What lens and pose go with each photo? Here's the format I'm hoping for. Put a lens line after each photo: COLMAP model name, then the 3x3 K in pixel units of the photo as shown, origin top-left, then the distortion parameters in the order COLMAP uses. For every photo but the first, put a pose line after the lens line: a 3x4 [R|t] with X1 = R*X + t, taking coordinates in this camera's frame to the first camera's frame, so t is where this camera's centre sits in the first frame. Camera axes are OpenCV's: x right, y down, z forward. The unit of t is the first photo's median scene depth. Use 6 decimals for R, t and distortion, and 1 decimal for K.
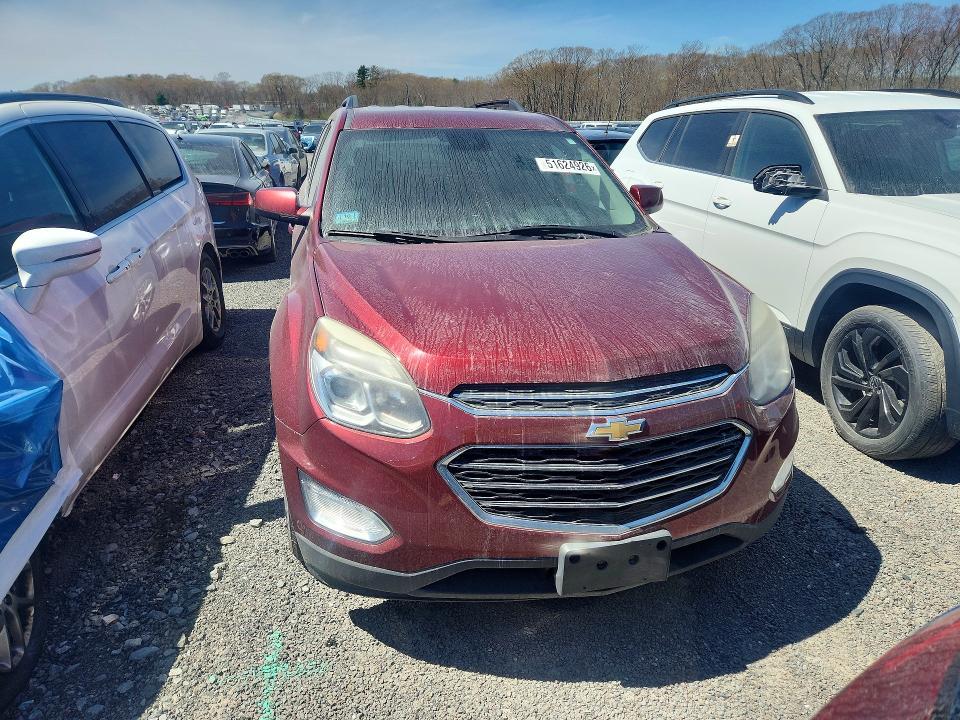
lens RADIAL K [[736.7, 0, 480.0], [0, 736.7, 360.0], [0, 0, 1]] dist [0.087897, -0.089098]
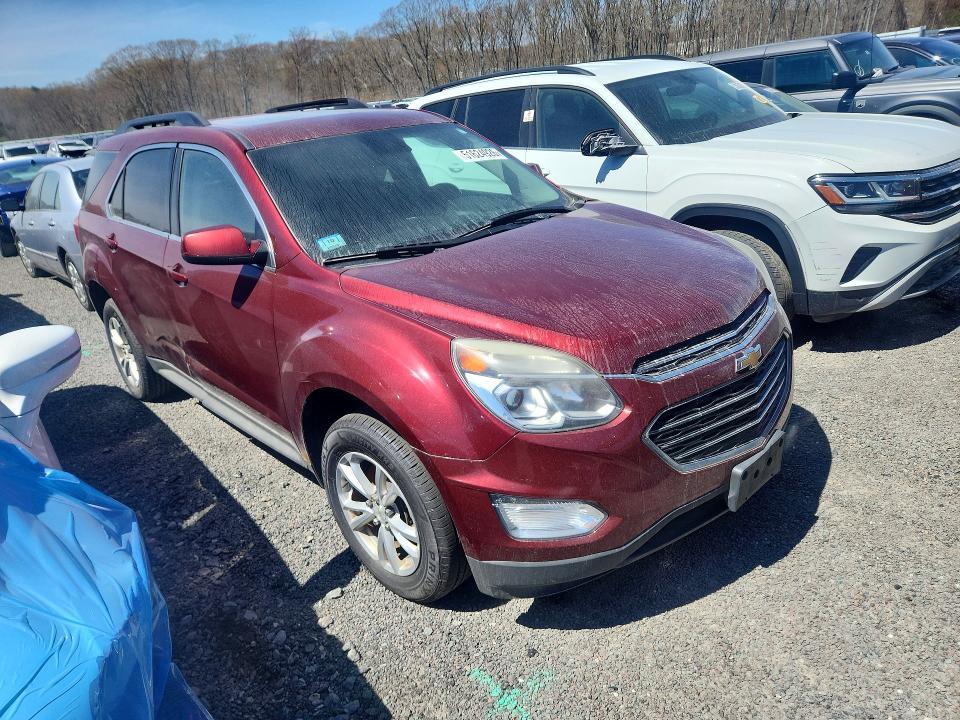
lens RADIAL K [[736.6, 0, 483.6], [0, 736.6, 378.3], [0, 0, 1]] dist [0.085811, -0.093807]
pose [[0.832473, -0.284800, 0.475265, -0.444777], [0.266969, 0.957819, 0.106346, -0.069399], [-0.485505, 0.038351, 0.873392, 0.103747]]
